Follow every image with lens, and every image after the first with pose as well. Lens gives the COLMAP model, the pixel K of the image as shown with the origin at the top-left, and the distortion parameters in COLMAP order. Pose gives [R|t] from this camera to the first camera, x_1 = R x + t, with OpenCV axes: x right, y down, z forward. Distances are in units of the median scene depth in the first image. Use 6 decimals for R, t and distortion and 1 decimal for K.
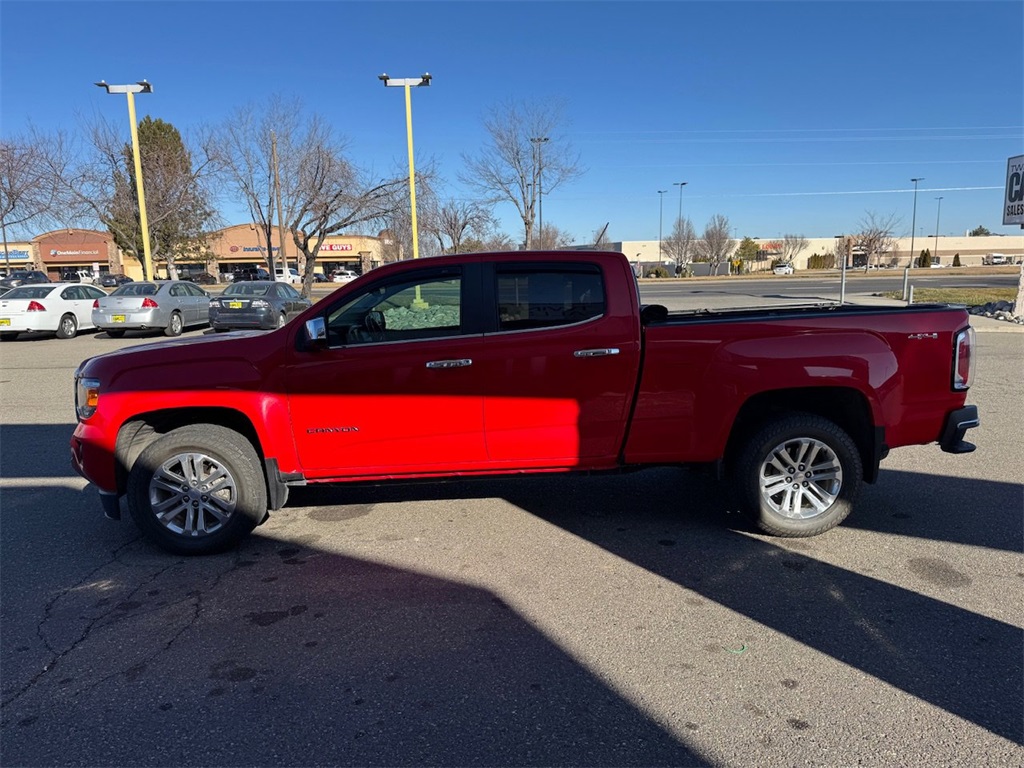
lens RADIAL K [[748.4, 0, 515.9], [0, 748.4, 390.8], [0, 0, 1]] dist [0.052086, -0.048313]
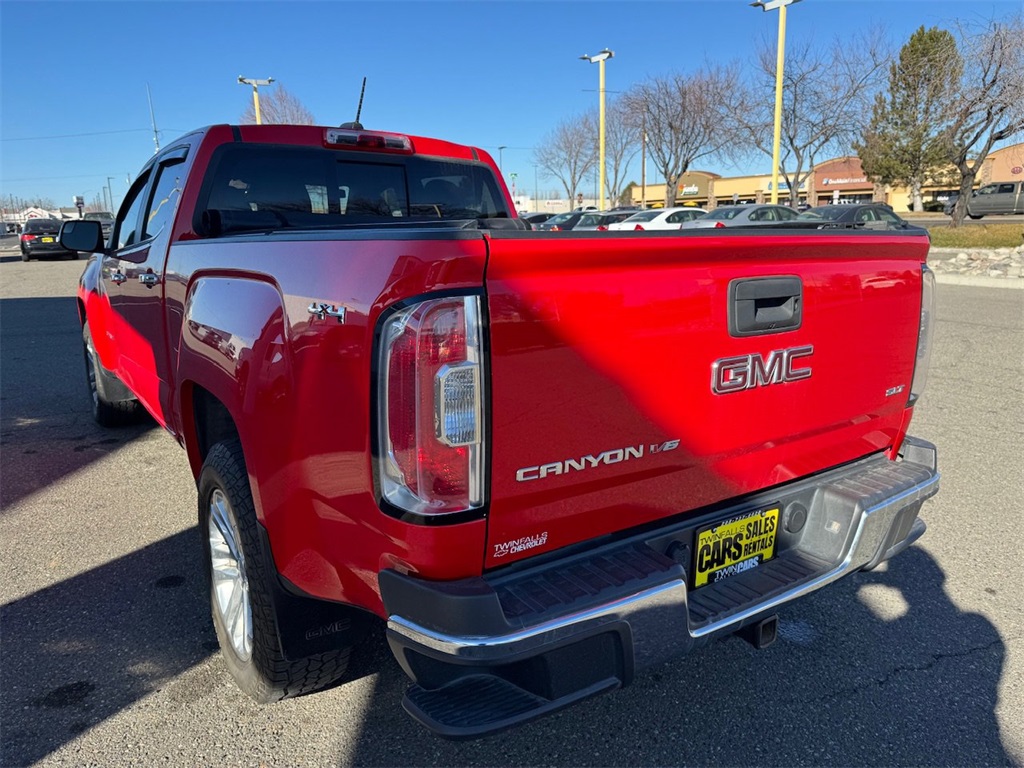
lens RADIAL K [[748.4, 0, 513.1], [0, 748.4, 382.8], [0, 0, 1]] dist [0.052086, -0.048313]
pose [[0.523946, 0.195818, -0.828937, 0.098886], [-0.130737, 0.980170, 0.148908, -0.011604], [0.841658, 0.030353, 0.539157, 0.101692]]
